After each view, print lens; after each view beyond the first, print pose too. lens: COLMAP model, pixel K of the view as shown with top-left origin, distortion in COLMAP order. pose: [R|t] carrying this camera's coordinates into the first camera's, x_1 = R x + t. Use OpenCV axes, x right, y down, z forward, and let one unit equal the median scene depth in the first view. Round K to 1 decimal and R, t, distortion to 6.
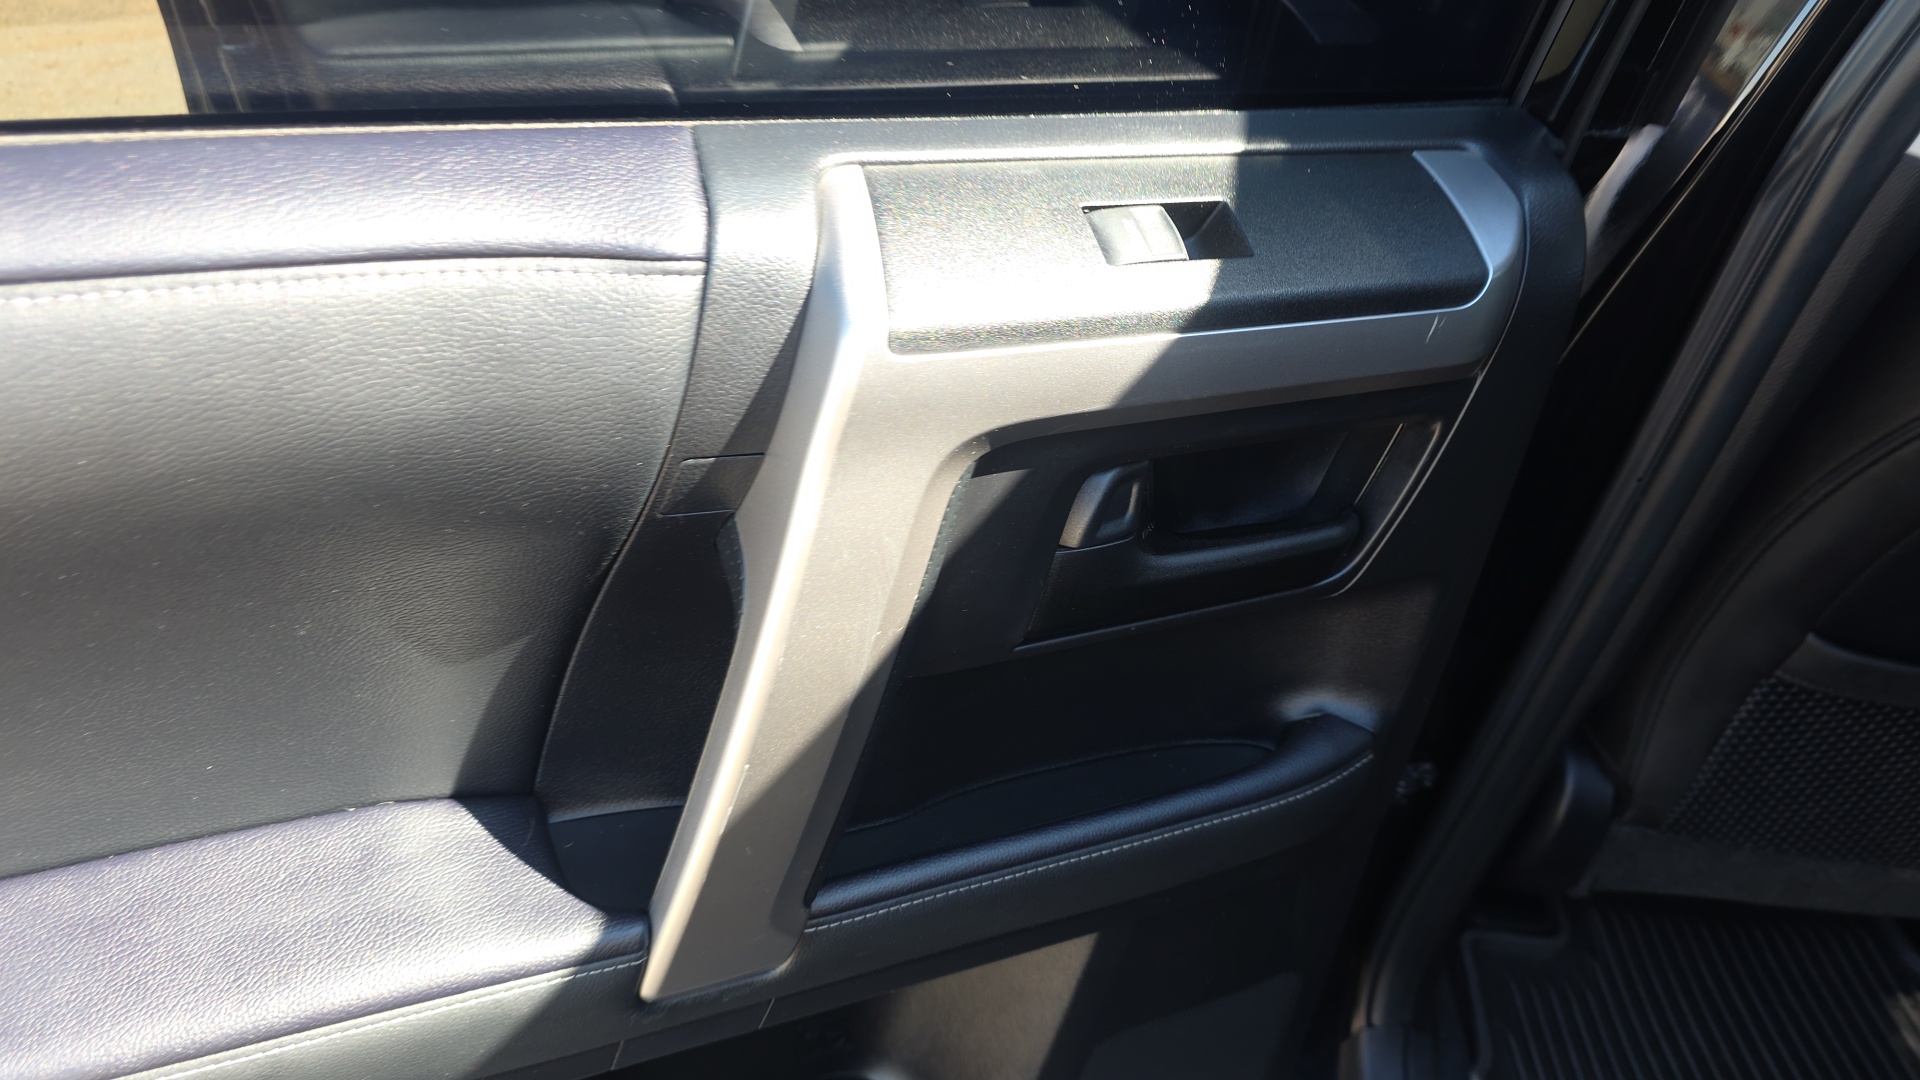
lens RADIAL K [[1263.0, 0, 1020.5], [0, 1263.0, 541.2], [0, 0, 1]] dist [0.006953, 0.000144]
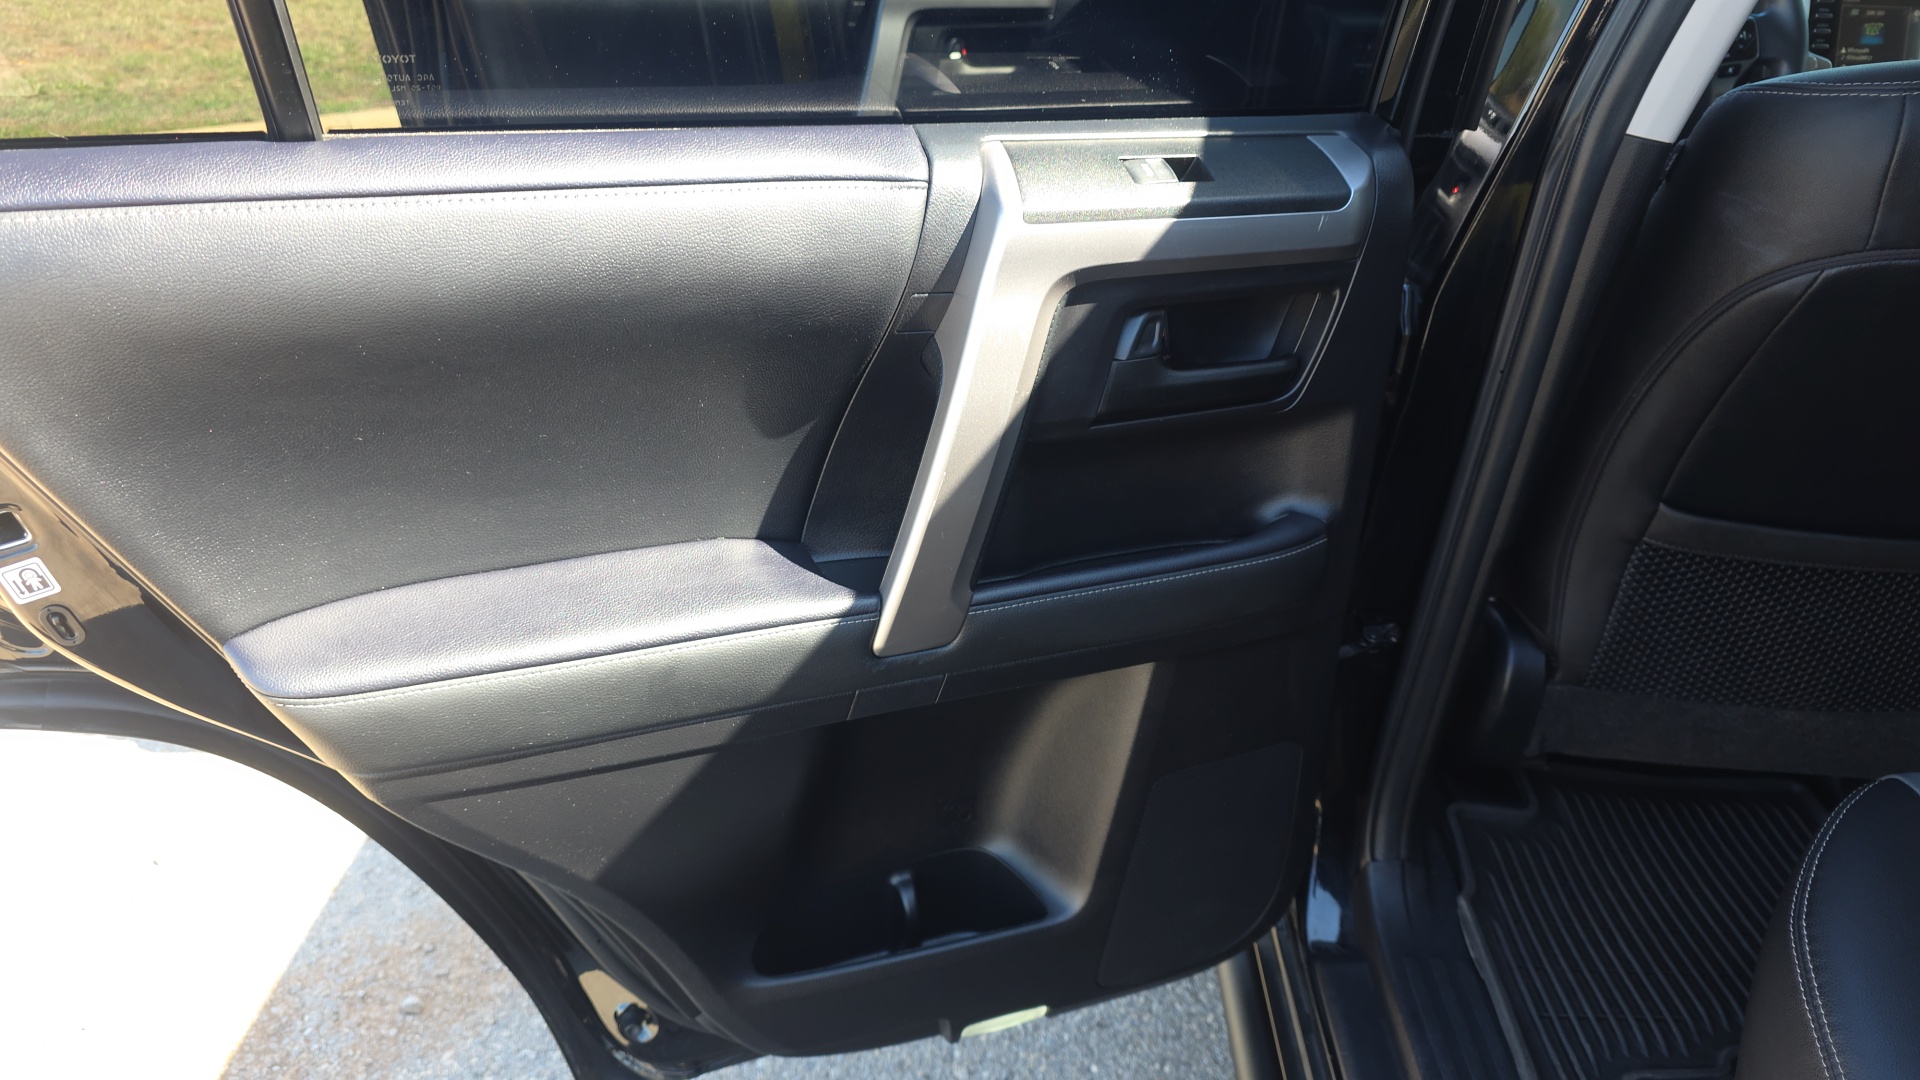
lens RADIAL K [[1298.0, 0, 970.8], [0, 1298.0, 546.1], [0, 0, 1]] dist [0.031351, -0.030577]
pose [[0.997395, -0.043418, -0.057597, -0.077996], [0.033094, 0.984987, -0.169426, 0.575010], [0.064089, 0.167079, 0.983858, -0.752158]]
